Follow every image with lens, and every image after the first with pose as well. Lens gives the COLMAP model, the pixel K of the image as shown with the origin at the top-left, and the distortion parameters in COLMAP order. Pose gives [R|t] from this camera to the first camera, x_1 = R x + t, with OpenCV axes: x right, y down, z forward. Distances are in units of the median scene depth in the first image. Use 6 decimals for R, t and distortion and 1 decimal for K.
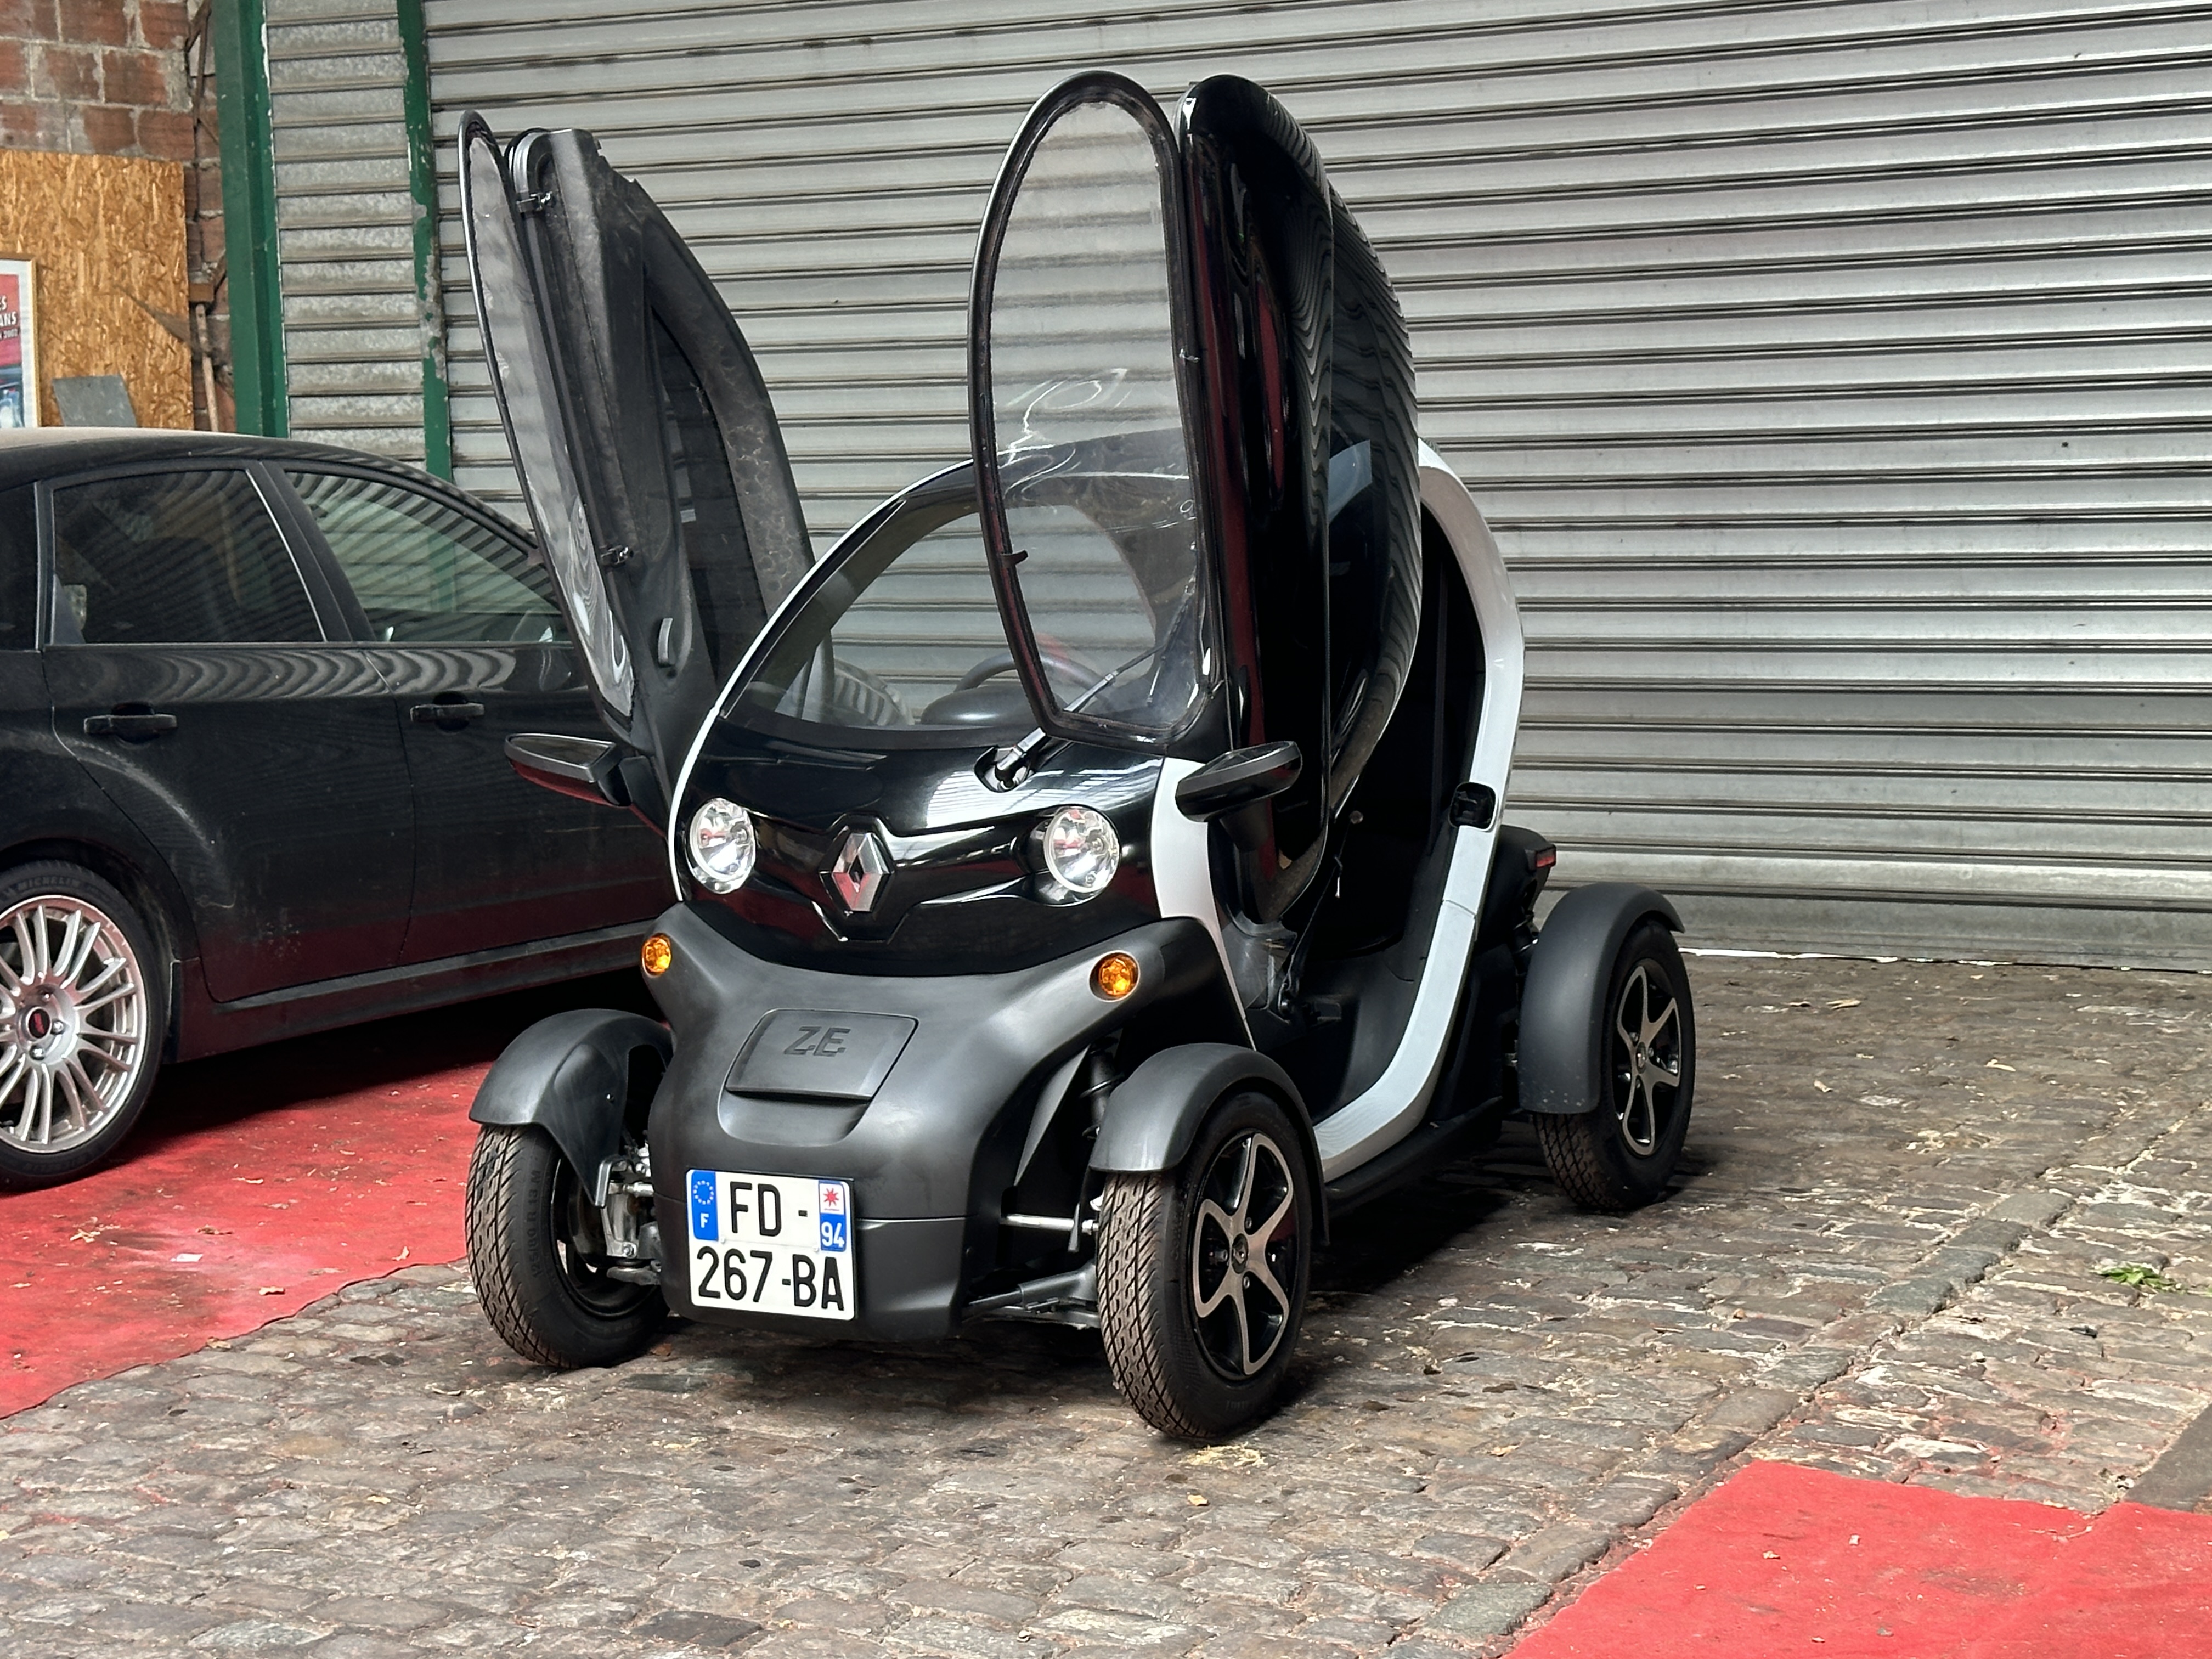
lens RADIAL K [[3995.0, 0, 1089.4], [0, 3995.0, 813.1], [0, 0, 1]] dist [0.185168, 0.000000]
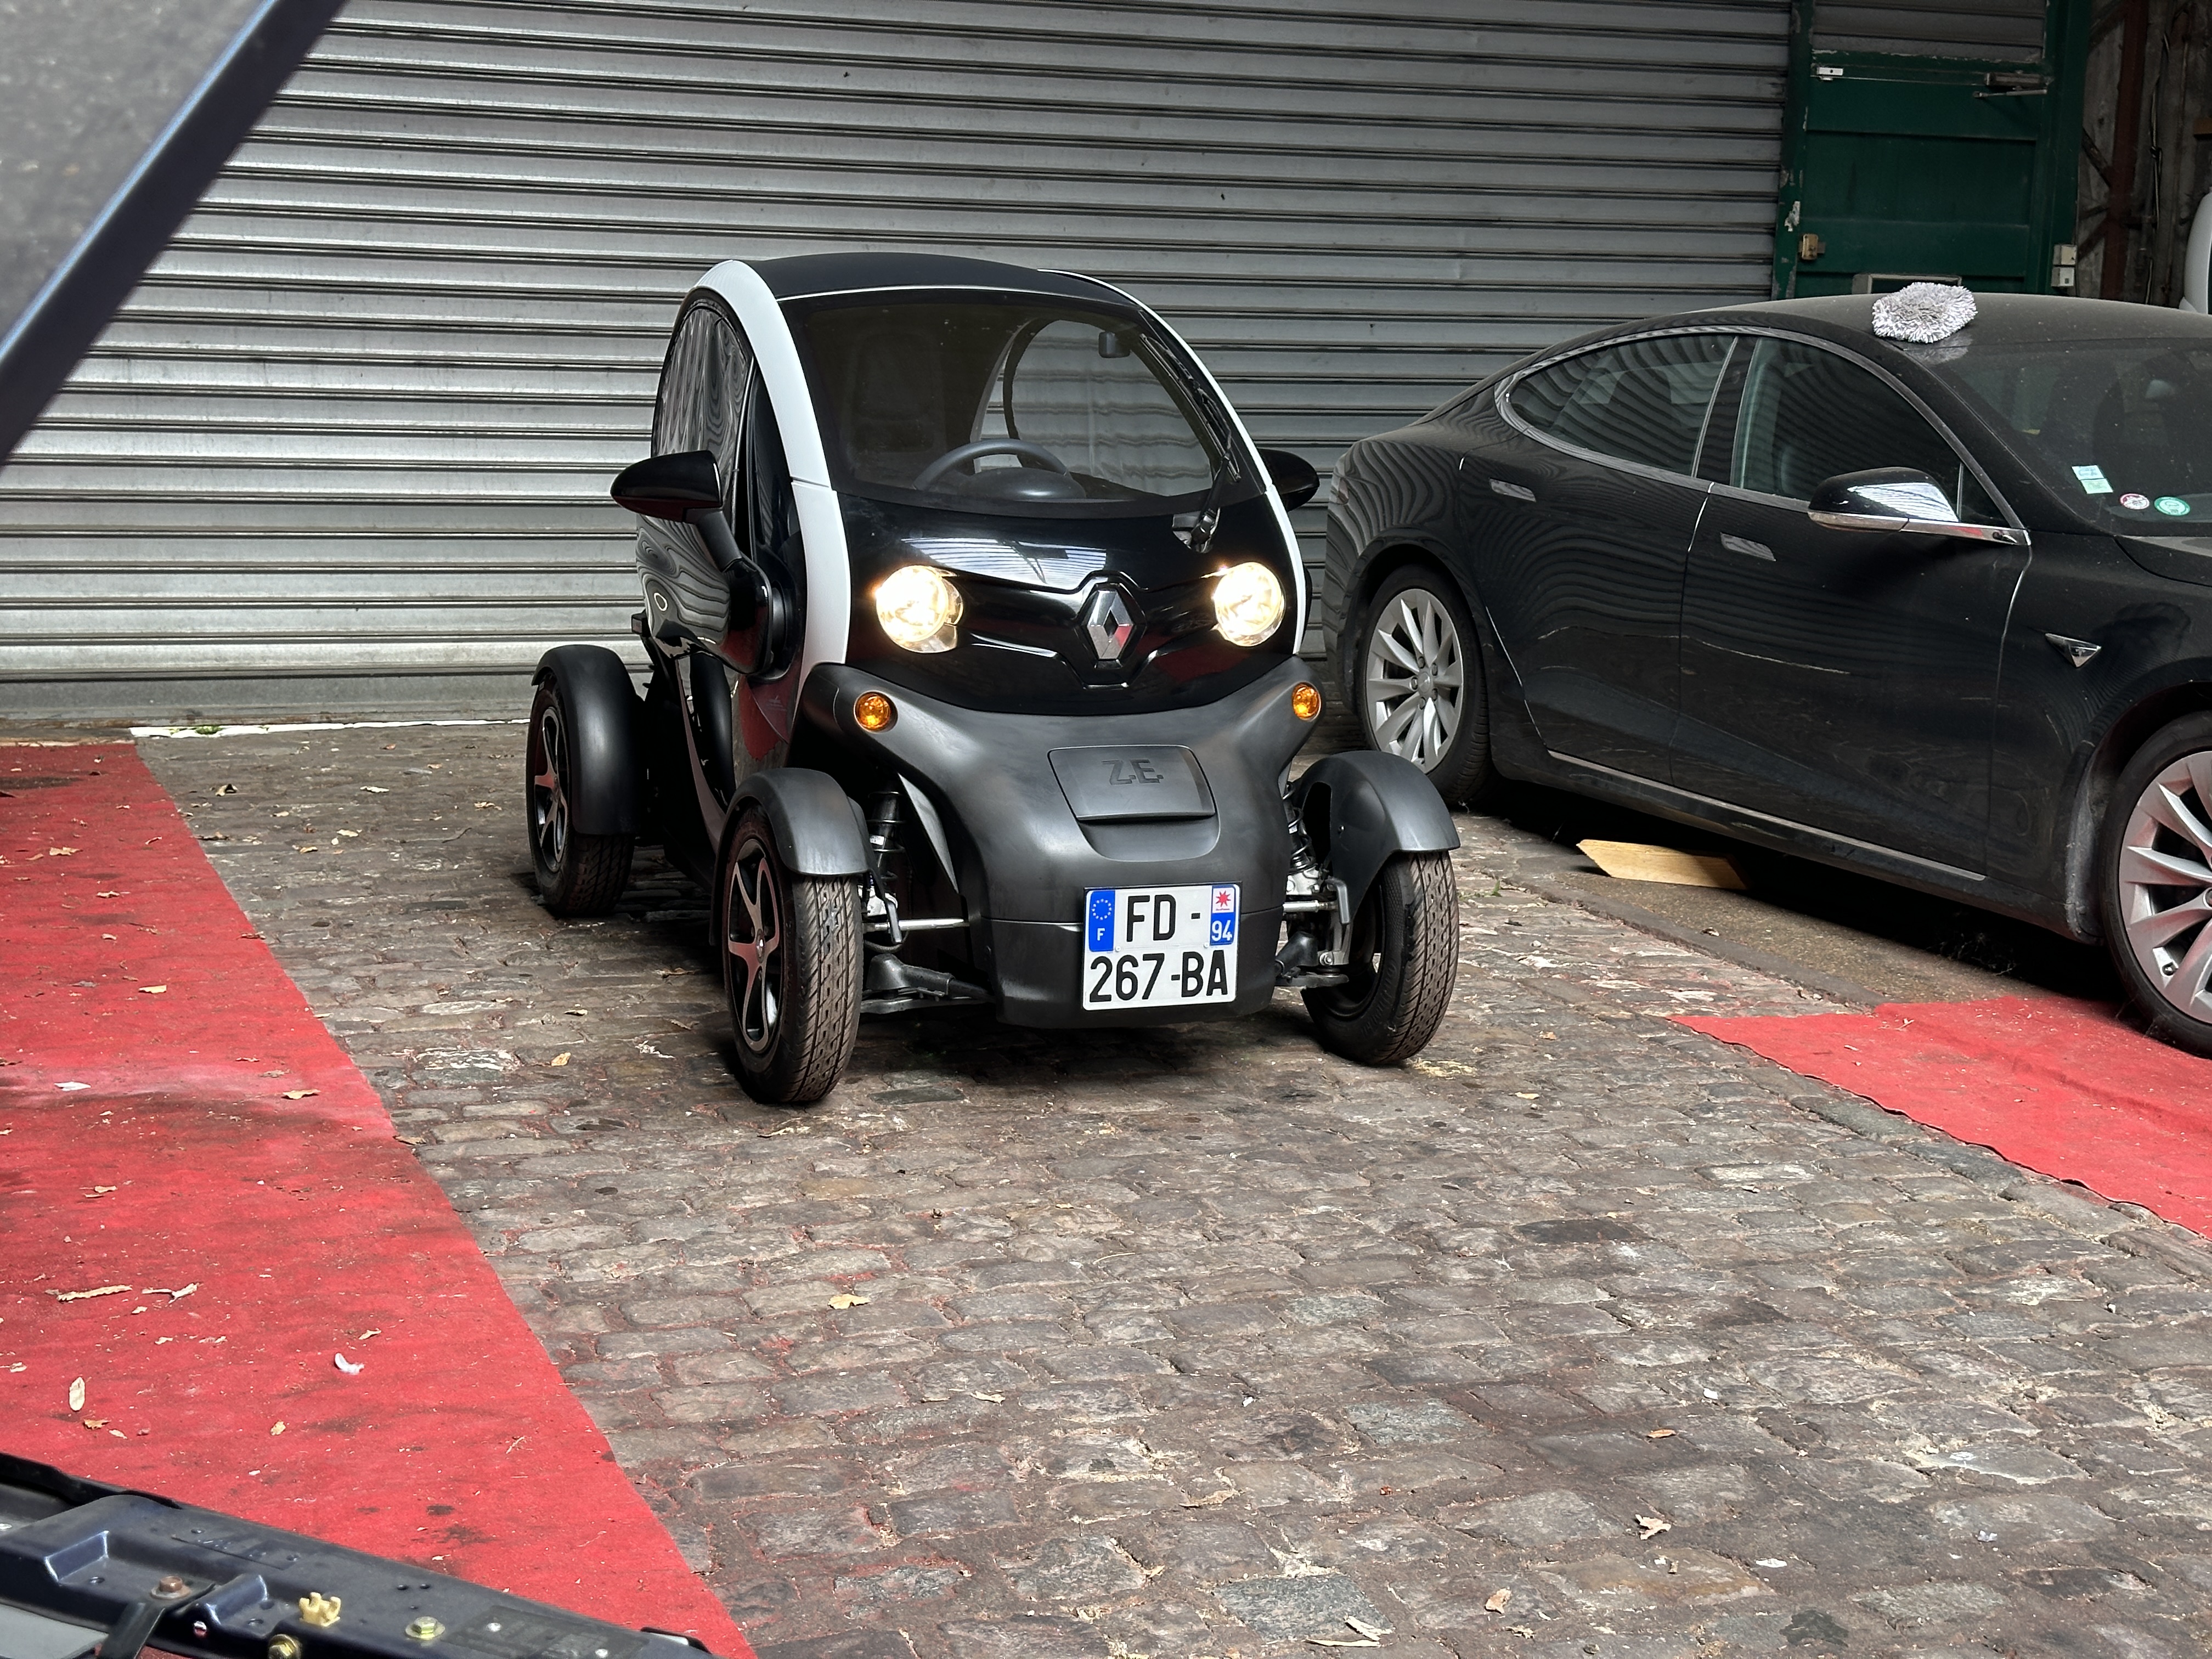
lens RADIAL K [[3093.3, 0, 1075.5], [0, 3093.3, 811.4], [0, 0, 1]] dist [0.160860, 0.000000]
pose [[0.651221, -0.075336, 0.755139, -0.744983], [0.036186, 0.997011, 0.068260, 0.007039], [-0.758025, -0.017127, 0.652001, 0.429161]]
